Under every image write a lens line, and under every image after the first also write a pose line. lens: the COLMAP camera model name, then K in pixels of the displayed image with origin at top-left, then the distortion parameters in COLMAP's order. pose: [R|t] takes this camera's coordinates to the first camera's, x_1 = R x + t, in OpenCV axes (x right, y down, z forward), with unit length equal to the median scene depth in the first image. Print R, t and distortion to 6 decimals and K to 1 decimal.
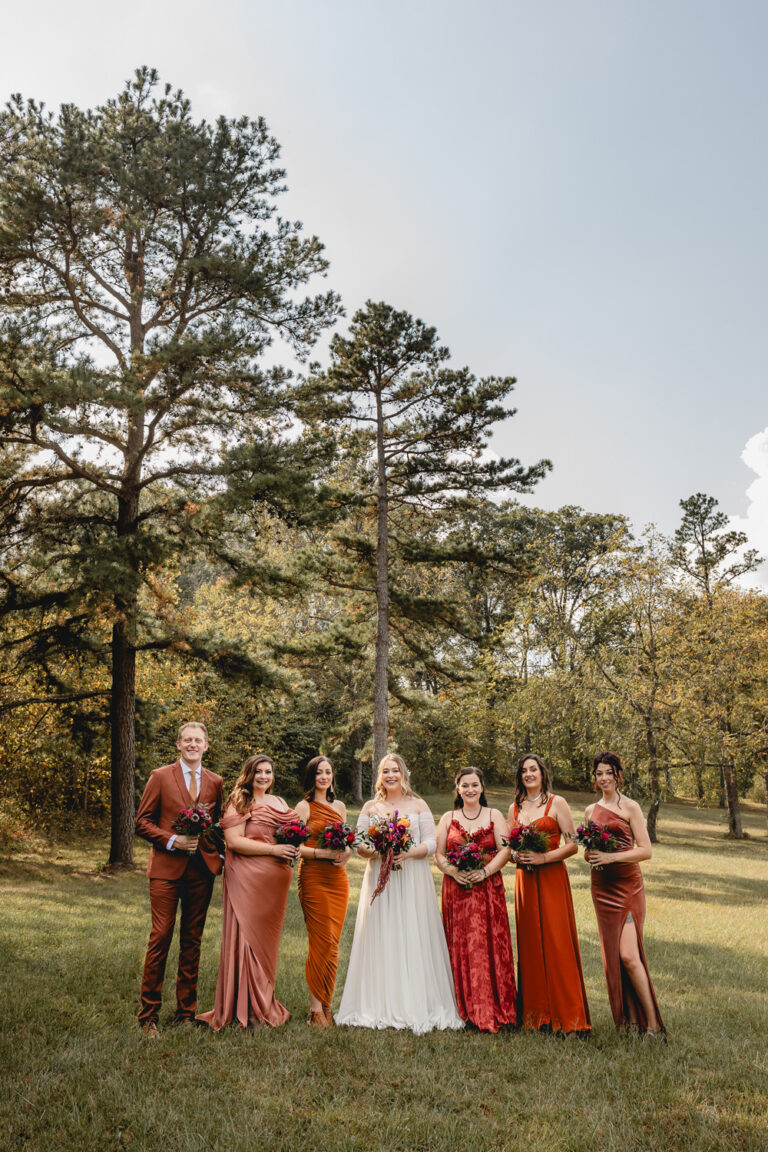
lens RADIAL K [[1203.6, 0, 378.2], [0, 1203.6, 521.9], [0, 0, 1]] dist [-0.000501, -0.001163]
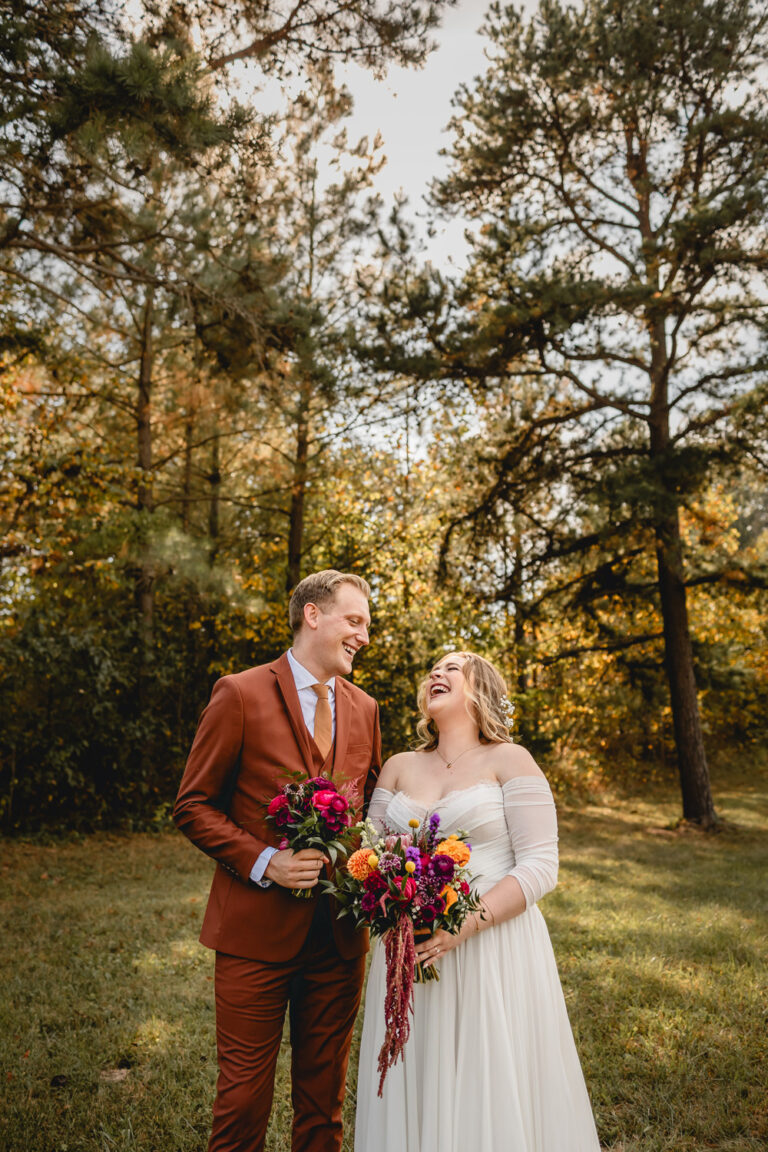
lens RADIAL K [[1171.5, 0, 384.0], [0, 1171.5, 576.0], [0, 0, 1]] dist [0.010486, 0.010593]
pose [[0.891481, -0.091530, -0.443715, -0.009863], [0.127221, 0.990548, 0.051273, 0.021277], [0.434829, -0.102159, 0.894700, 0.099599]]
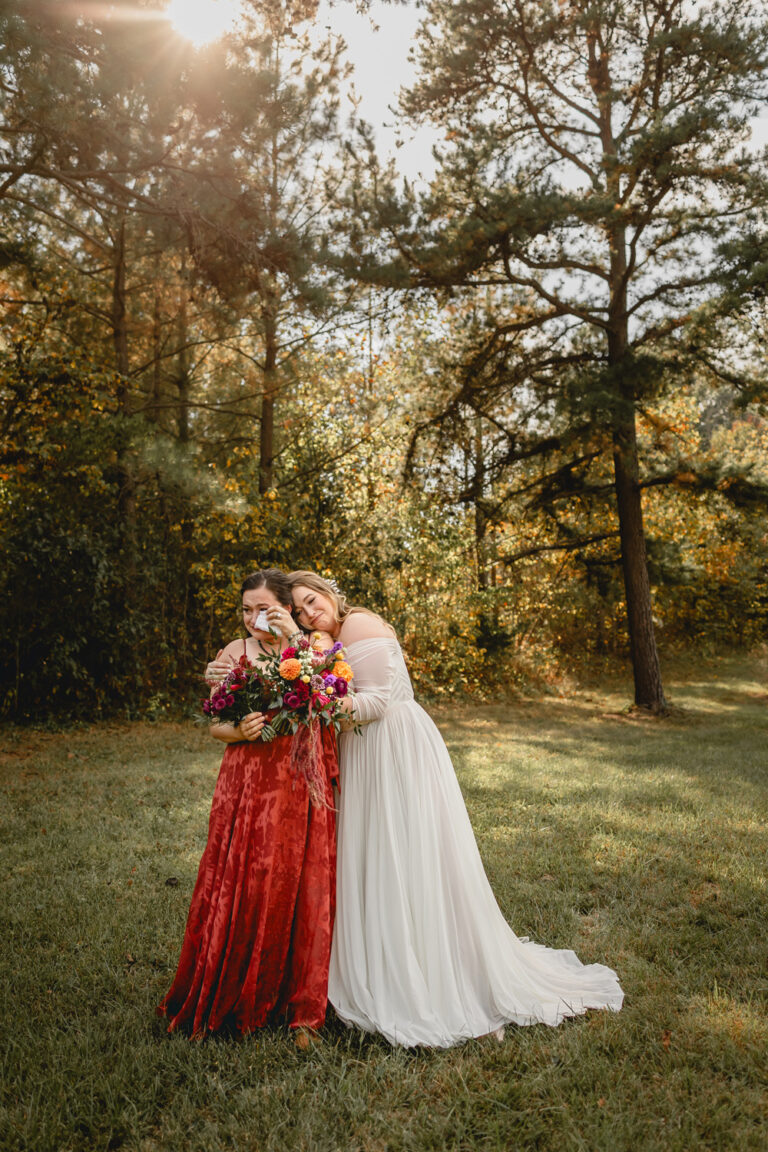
lens RADIAL K [[1172.8, 0, 384.0], [0, 1172.8, 576.0], [0, 0, 1]] dist [-0.002658, 0.000170]
pose [[0.907472, -0.059854, -0.415827, -0.003061], [0.129562, 0.981426, 0.141482, 0.014933], [0.399635, -0.182266, 0.898371, 0.063078]]
